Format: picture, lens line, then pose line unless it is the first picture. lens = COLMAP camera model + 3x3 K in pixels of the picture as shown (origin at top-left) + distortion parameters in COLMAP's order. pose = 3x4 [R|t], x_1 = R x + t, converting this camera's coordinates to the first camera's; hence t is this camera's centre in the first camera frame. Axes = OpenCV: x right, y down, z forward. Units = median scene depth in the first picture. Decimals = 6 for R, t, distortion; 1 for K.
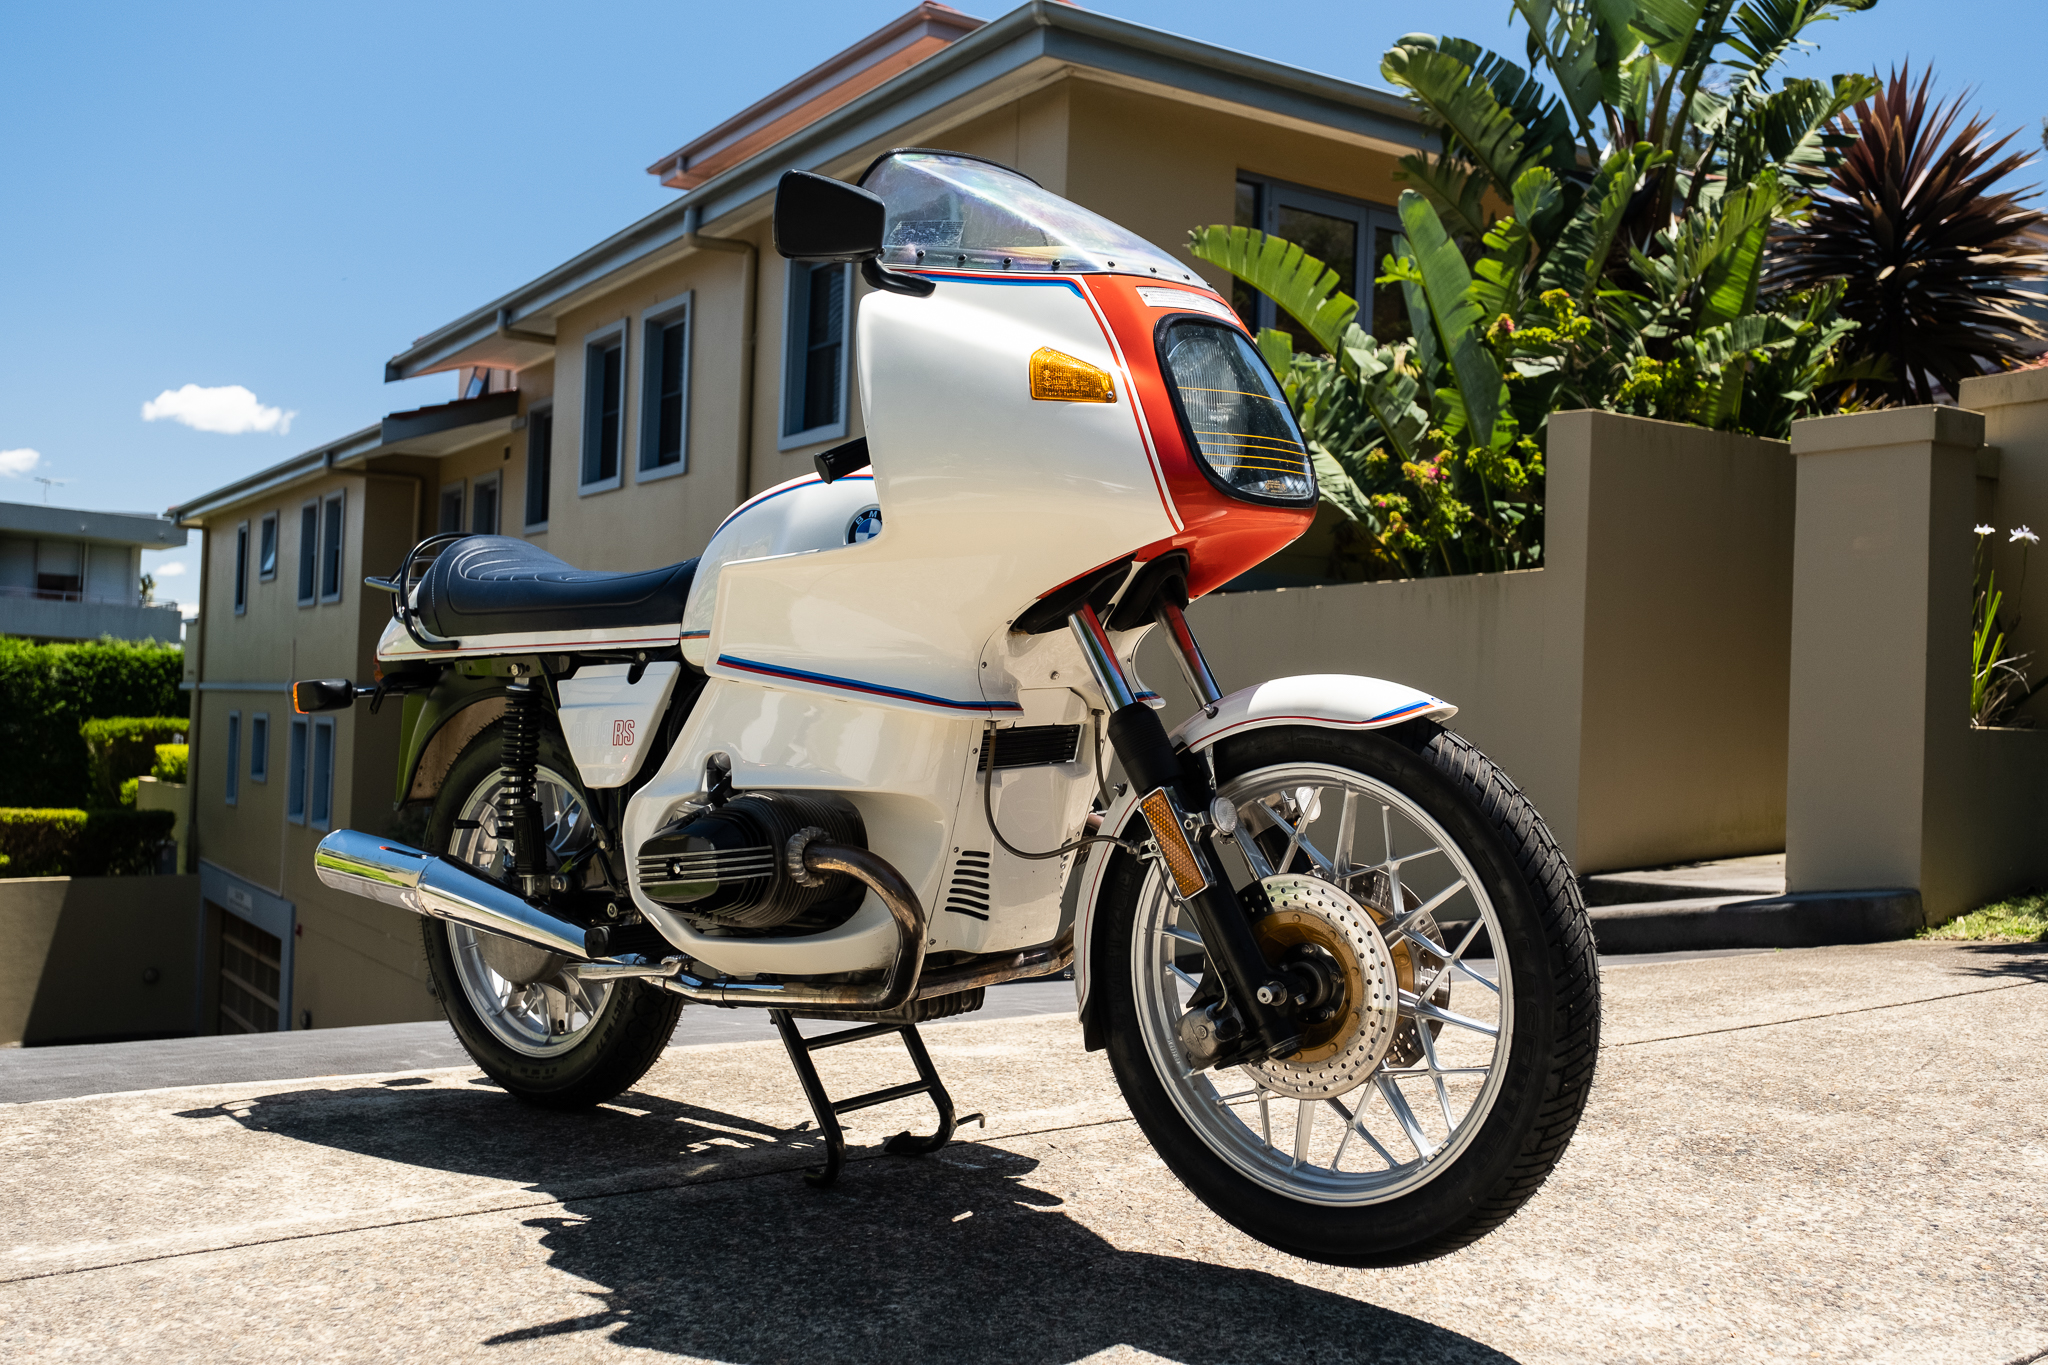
lens RADIAL K [[1938.9, 0, 1027.2], [0, 1938.9, 684.1], [0, 0, 1]] dist [-0.004415, 0.026094]
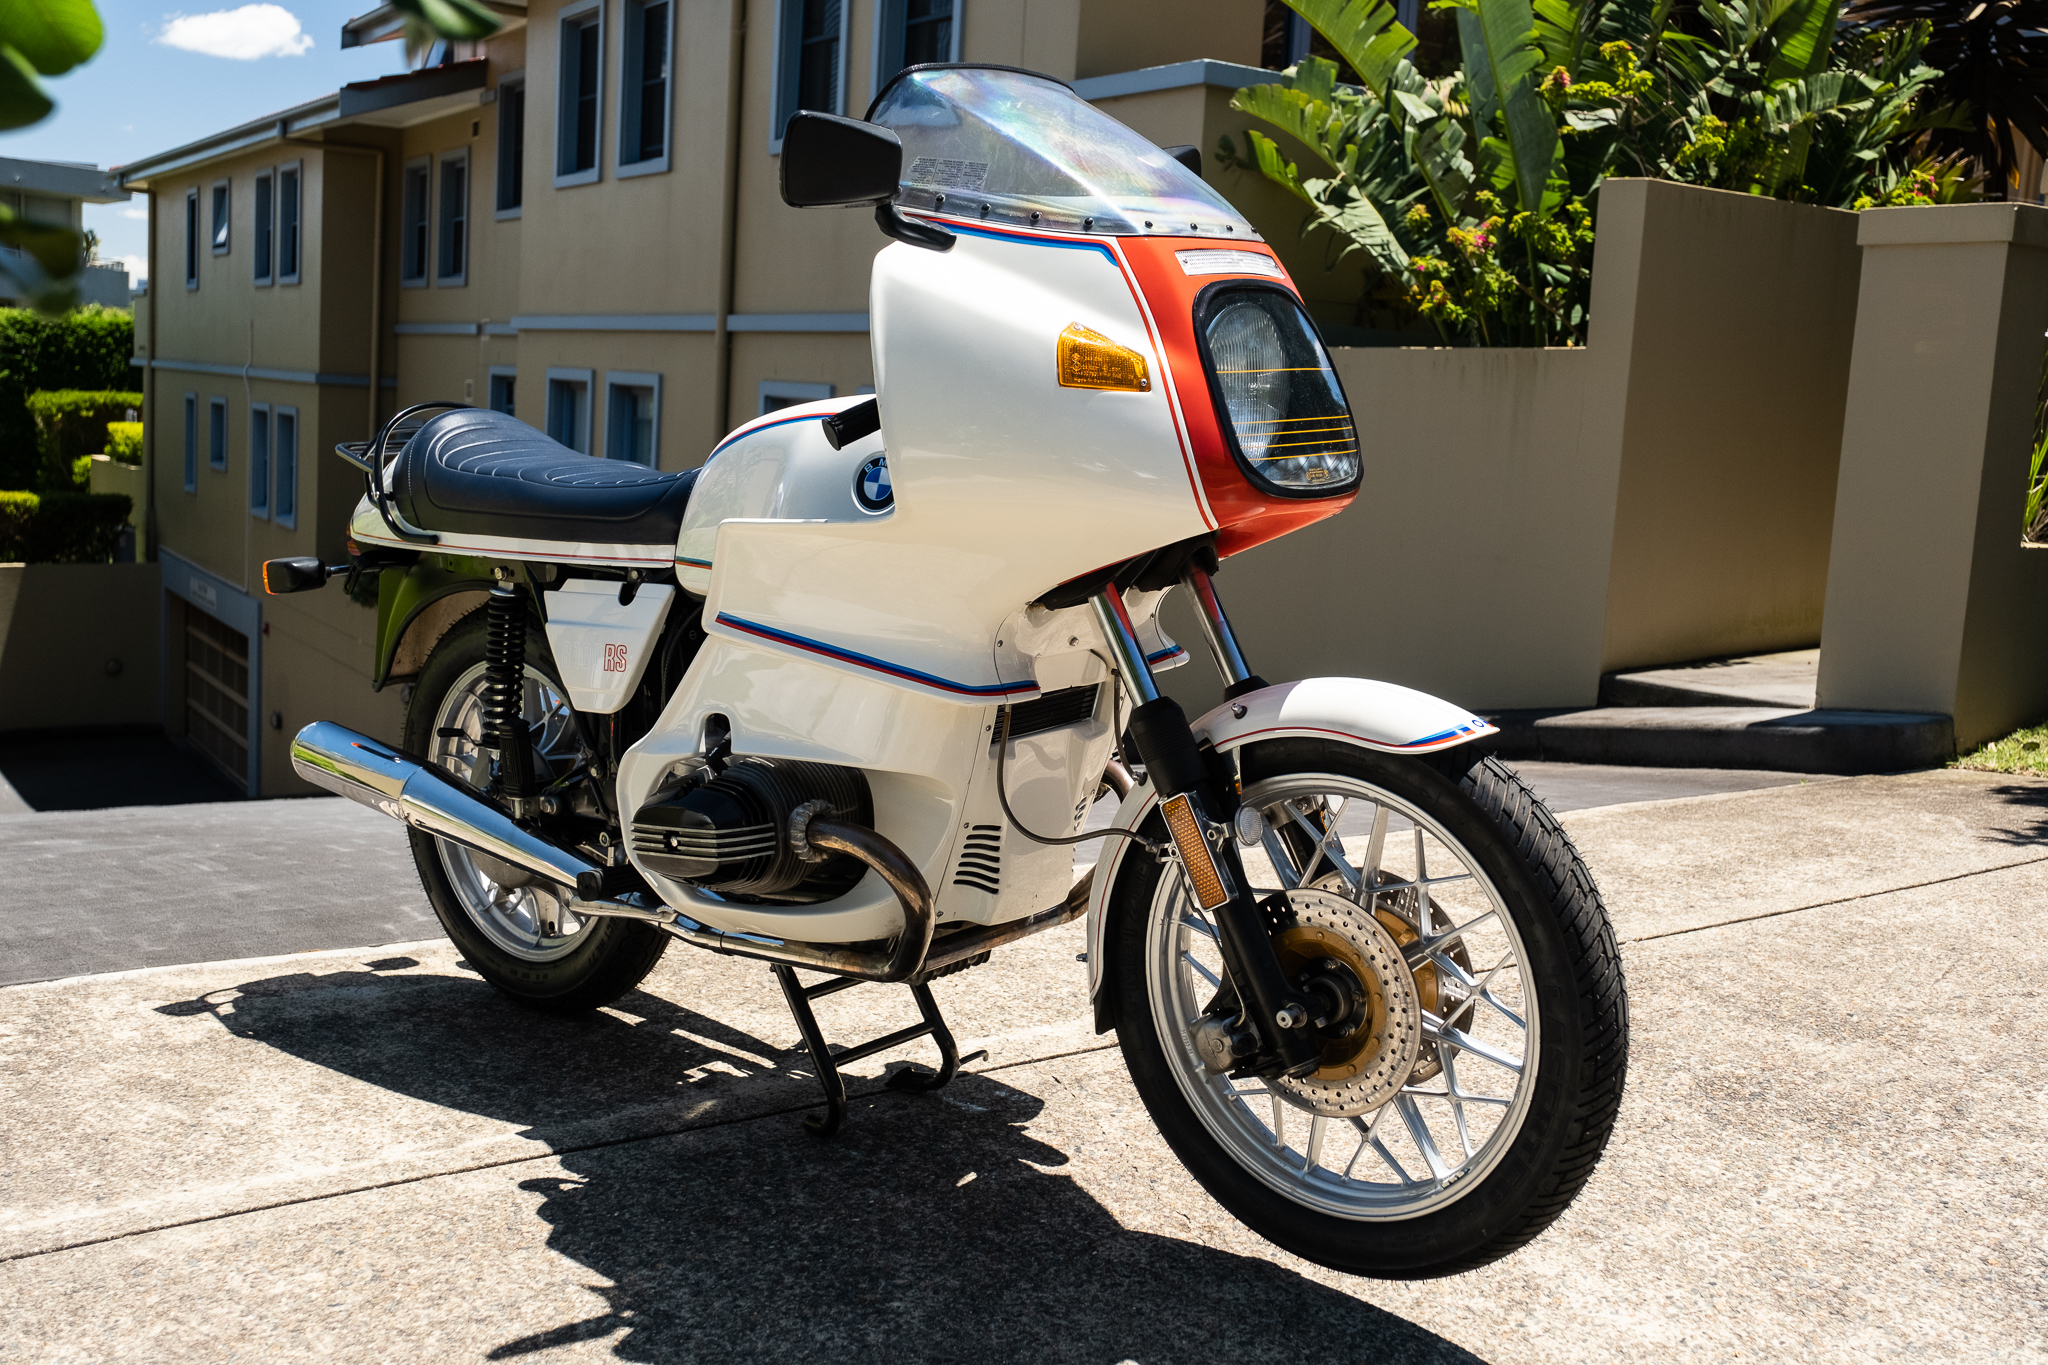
lens RADIAL K [[2035.7, 0, 1048.0], [0, 2035.7, 659.7], [0, 0, 1]] dist [-0.042149, 0.100535]
pose [[0.999663, 0.022786, 0.012428, -0.009590], [-0.024349, 0.989139, 0.144955, -0.126808], [-0.008990, -0.145208, 0.989360, 0.017130]]
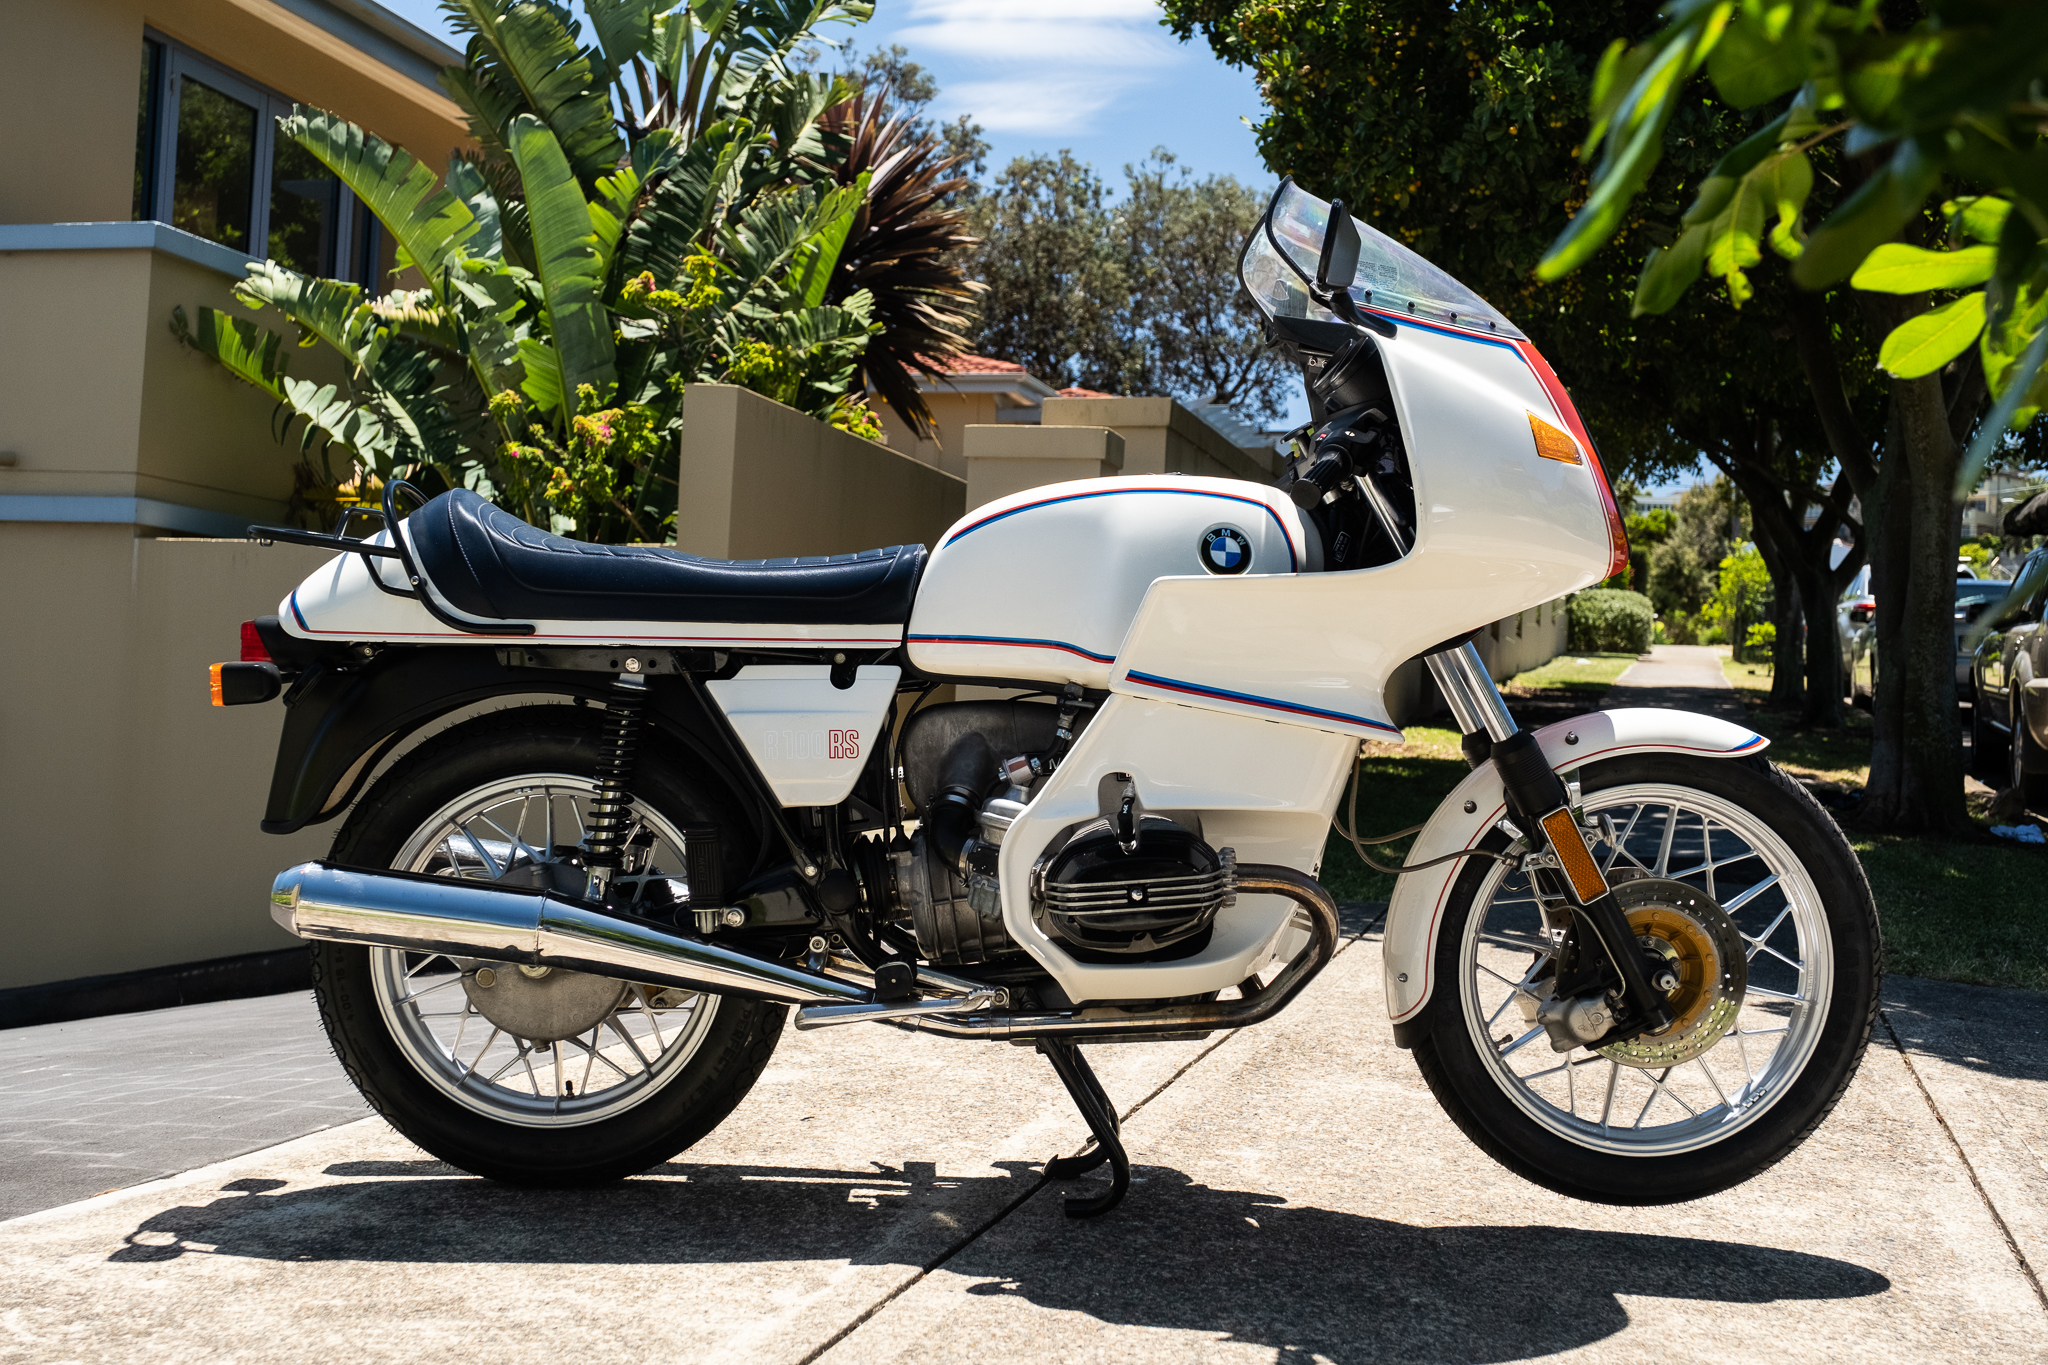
lens RADIAL K [[2124.2, 0, 1024.0], [0, 2124.2, 682.5], [0, 0, 1]] dist [0.063611, -0.221874]
pose [[0.759194, 0.021730, 0.650501, -0.802336], [-0.035465, 0.999339, 0.008009, -0.014265], [-0.649897, -0.029150, 0.759463, 0.215174]]
